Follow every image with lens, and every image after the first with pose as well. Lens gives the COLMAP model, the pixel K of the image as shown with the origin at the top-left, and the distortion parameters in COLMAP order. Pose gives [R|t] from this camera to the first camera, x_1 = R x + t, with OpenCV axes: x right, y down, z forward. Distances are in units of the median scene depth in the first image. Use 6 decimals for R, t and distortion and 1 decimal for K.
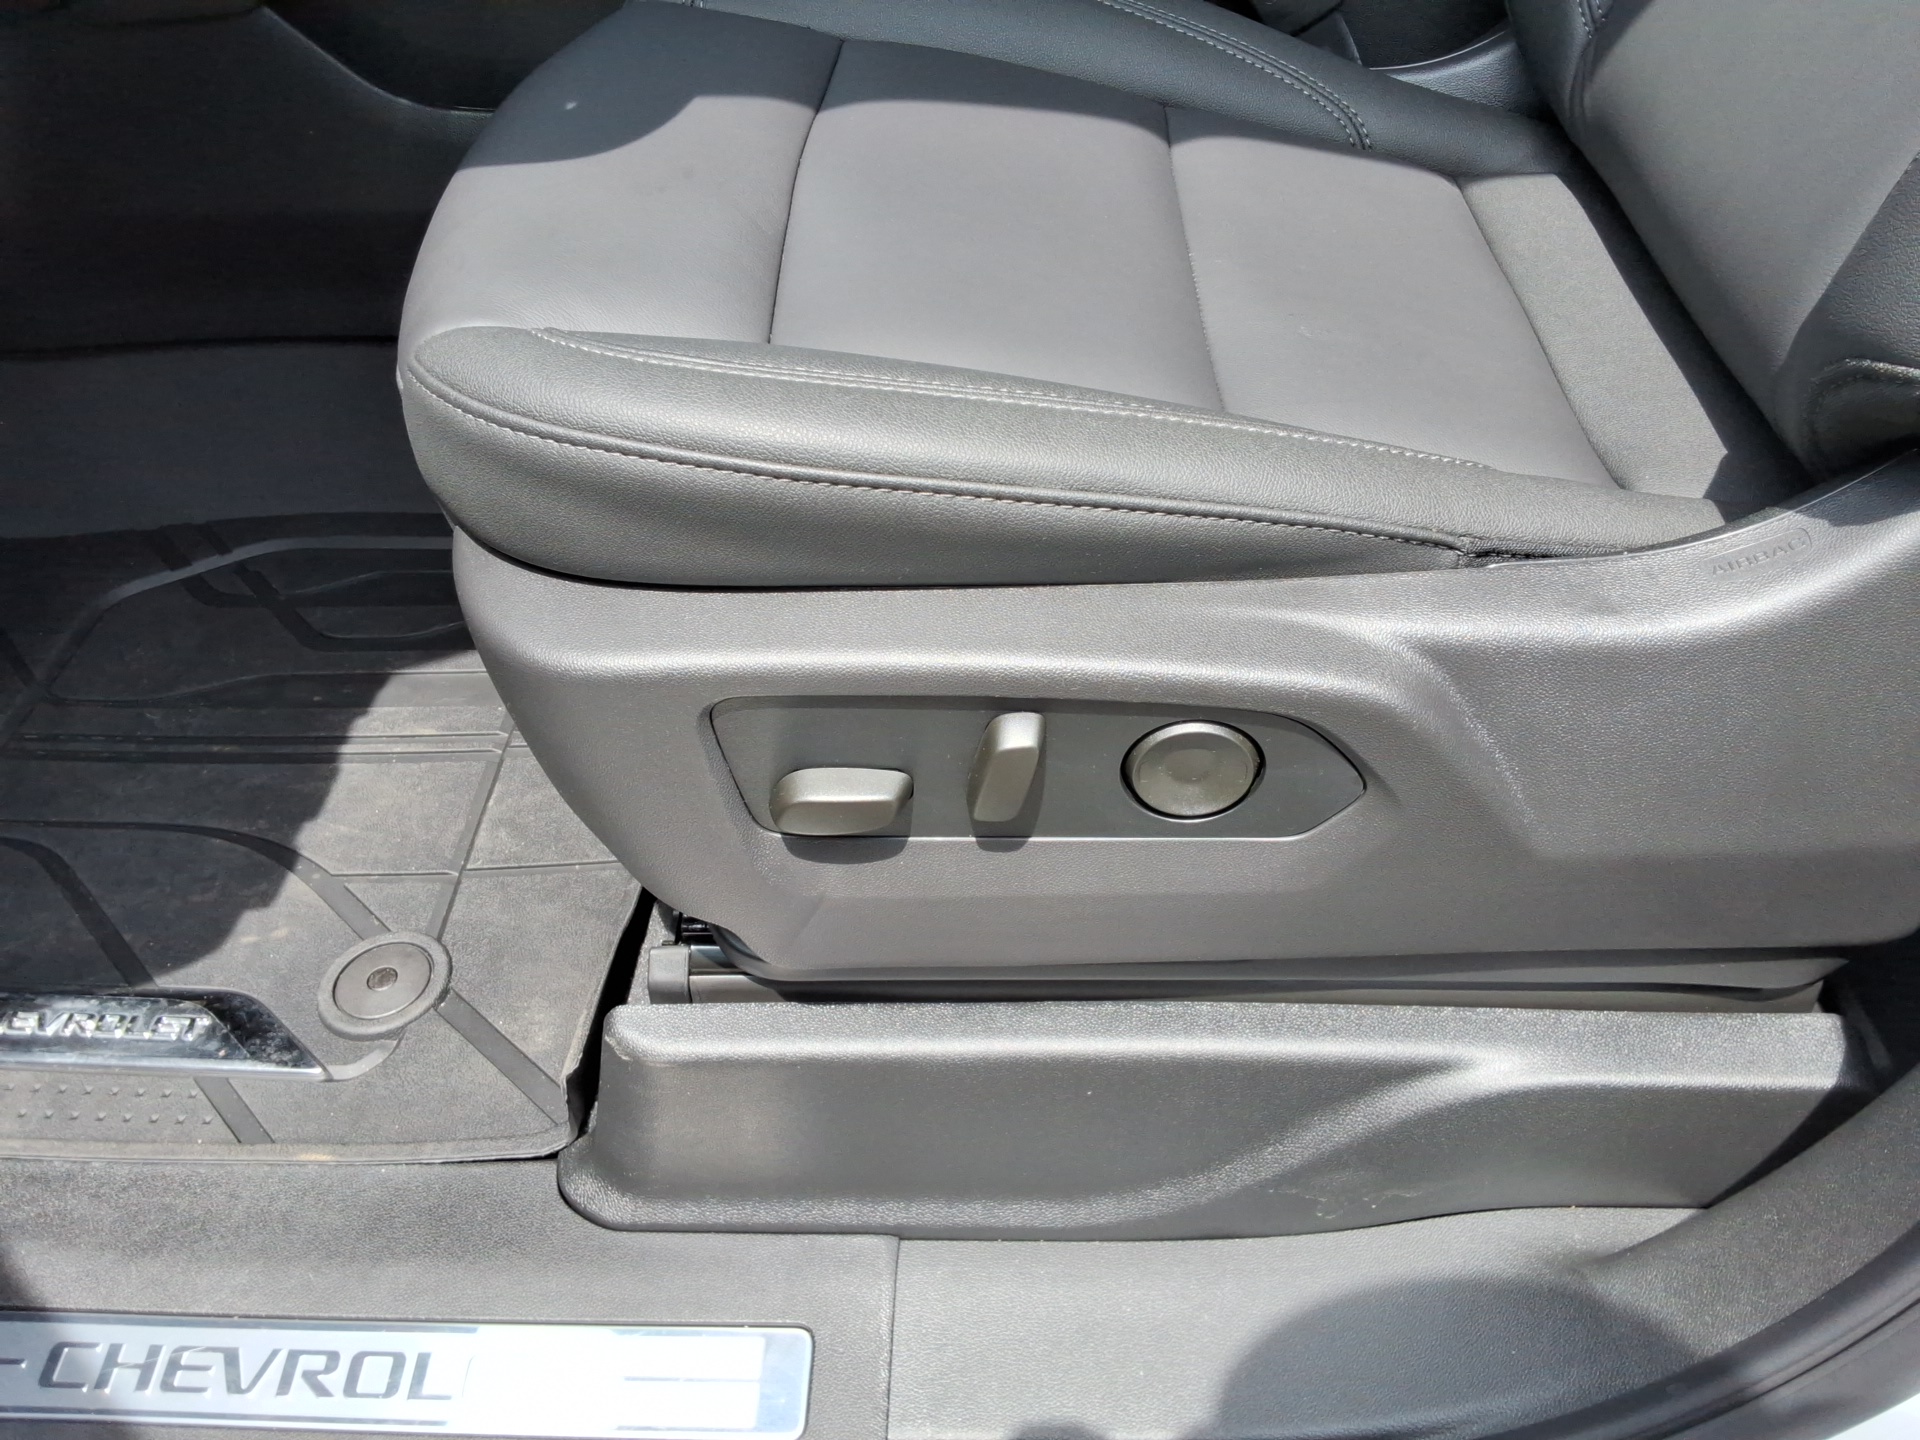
lens RADIAL K [[1548.7, 0, 963.6], [0, 1548.7, 708.8], [0, 0, 1]] dist [0.116010, -0.194162]
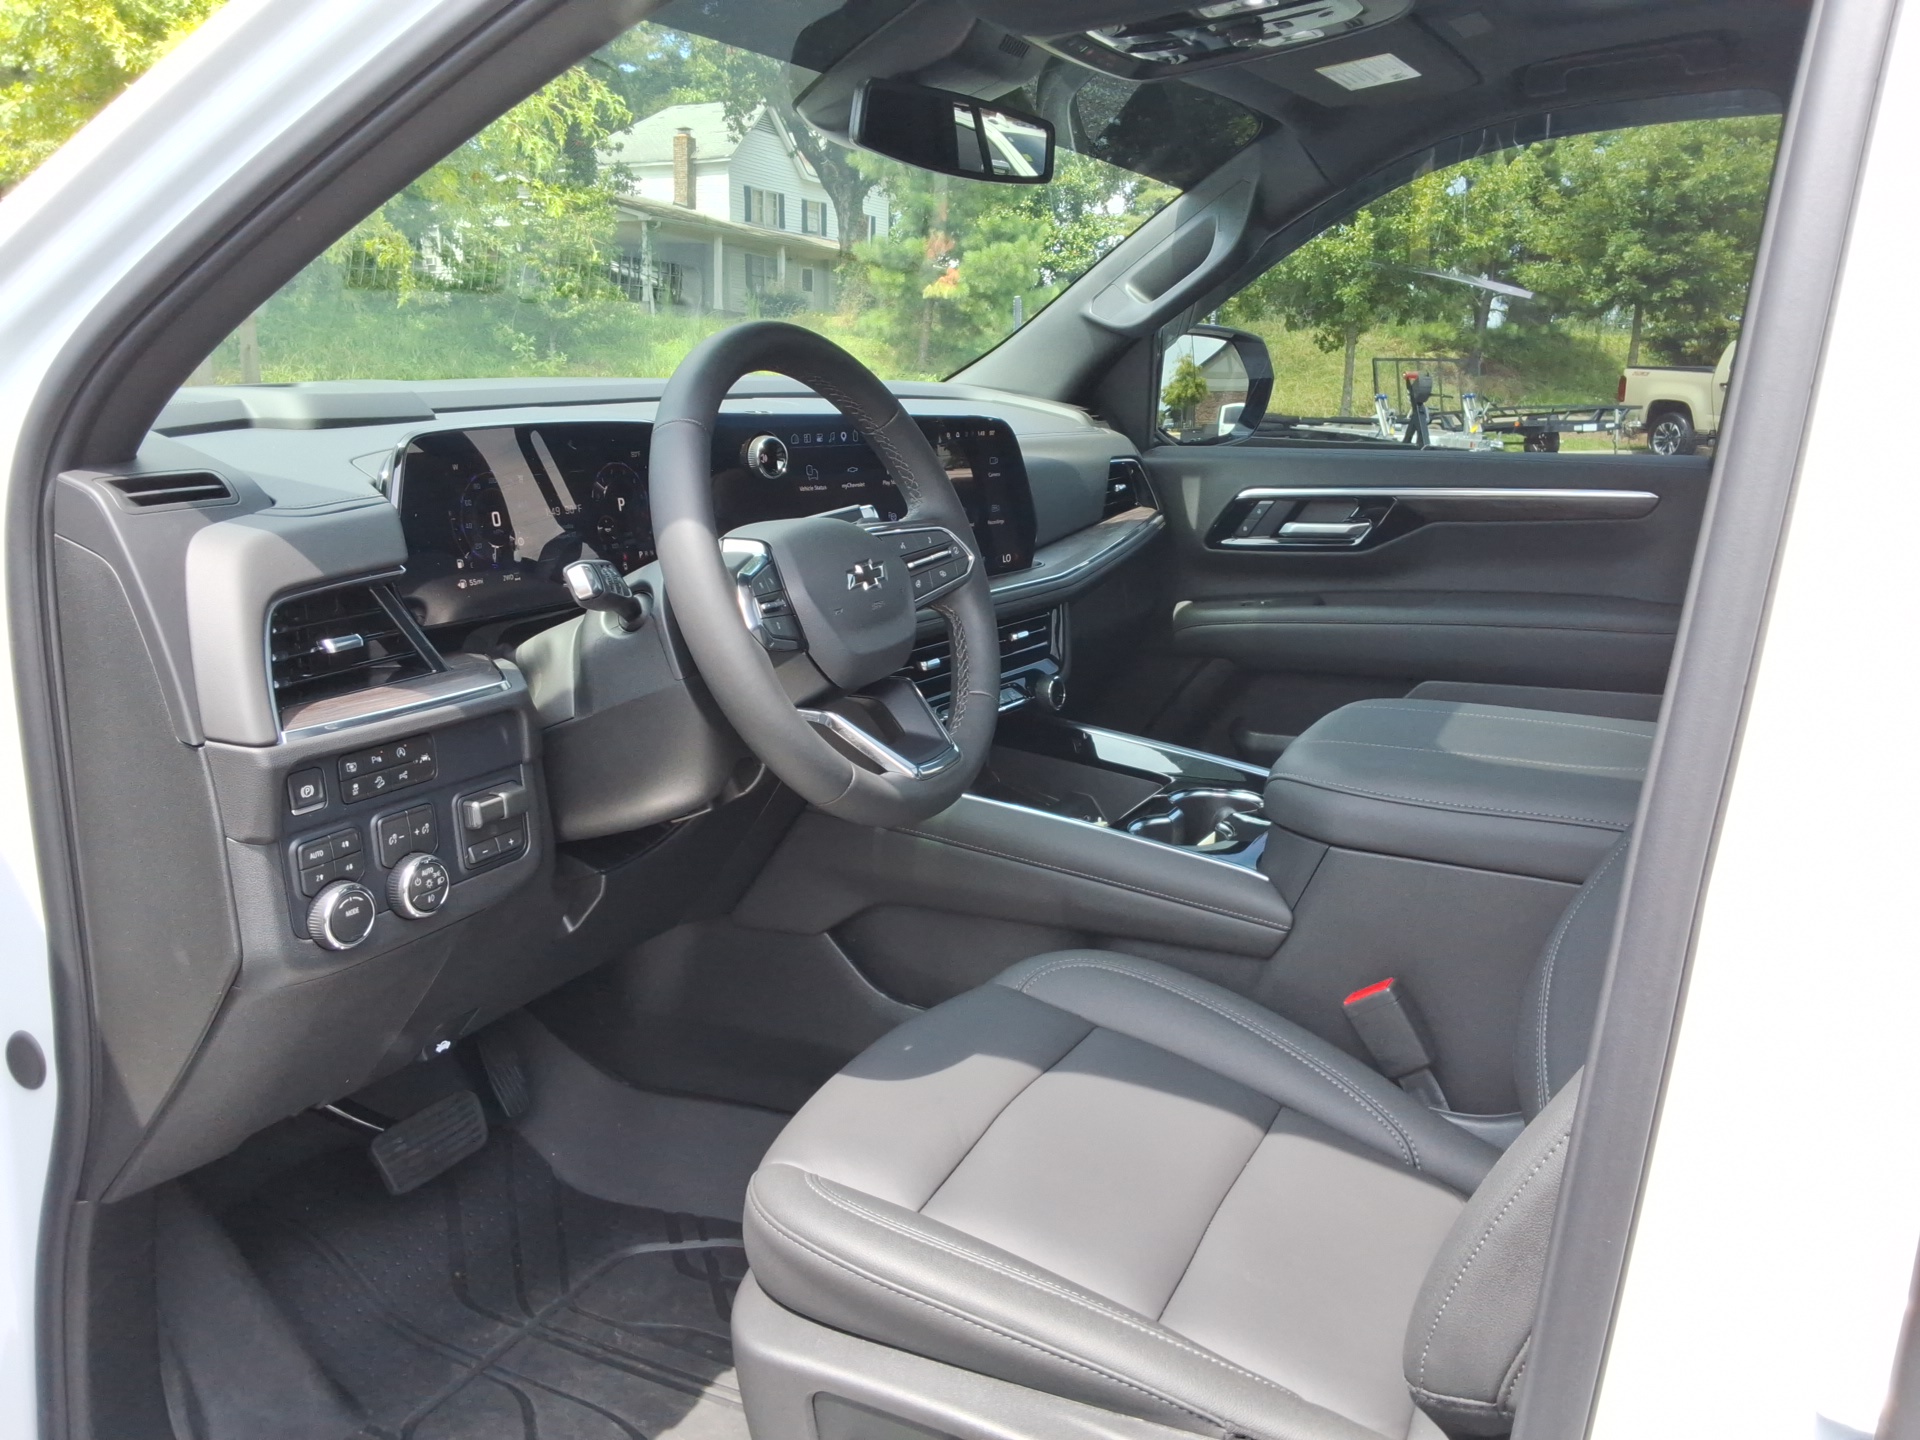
lens RADIAL K [[1510.6, 0, 989.0], [0, 1510.6, 717.1], [0, 0, 1]] dist [0.195068, -0.337496]
pose [[0.913066, 0.122583, -0.388952, 0.397834], [-0.290928, 0.864155, -0.410606, -0.000448], [0.285782, 0.488067, 0.824693, -0.541079]]
